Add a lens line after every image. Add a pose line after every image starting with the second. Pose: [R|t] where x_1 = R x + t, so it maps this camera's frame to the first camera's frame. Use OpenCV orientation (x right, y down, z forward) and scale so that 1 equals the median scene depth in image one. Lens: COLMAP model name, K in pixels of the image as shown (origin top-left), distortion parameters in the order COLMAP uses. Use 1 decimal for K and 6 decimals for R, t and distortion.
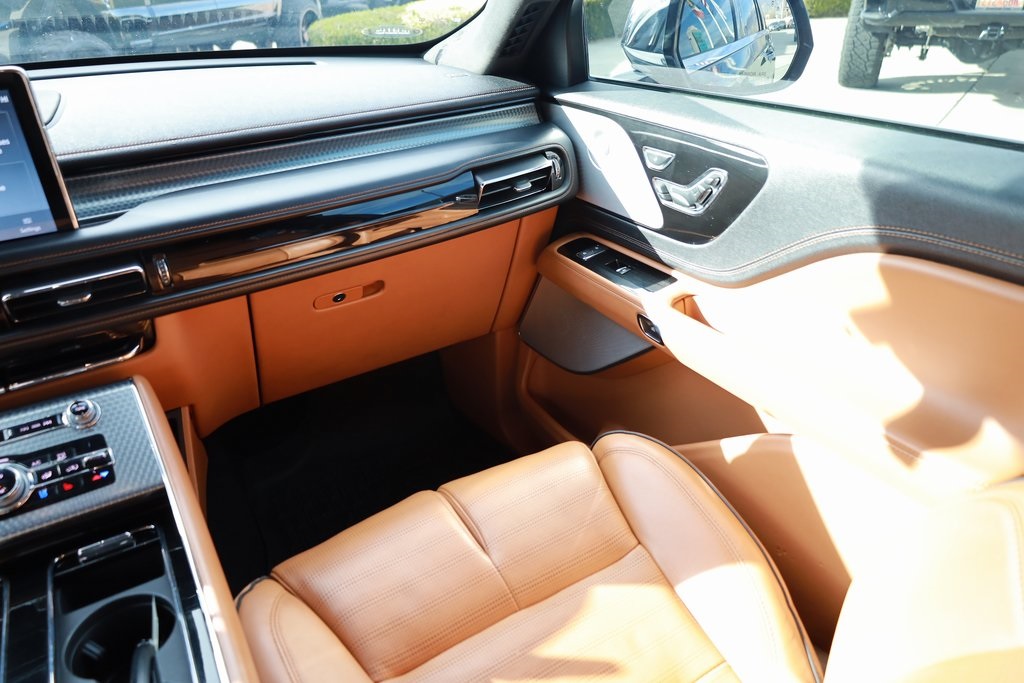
lens RADIAL K [[700.6, 0, 512.0], [0, 700.6, 341.5], [0, 0, 1]] dist [-0.009751, -0.001824]
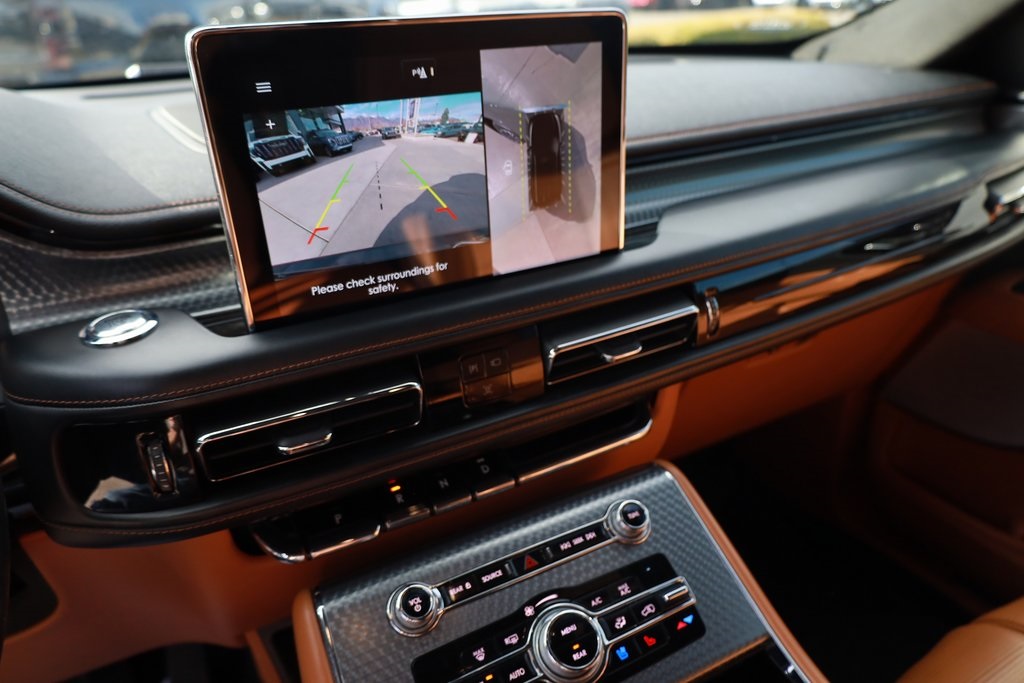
lens RADIAL K [[702.1, 0, 512.3], [0, 702.1, 346.0], [0, 0, 1]] dist [-0.005470, 0.000554]
pose [[0.997687, 0.014130, -0.066485, -0.518102], [-0.017716, 0.998402, -0.053660, -0.021002], [0.065620, 0.054714, 0.996344, 0.231763]]
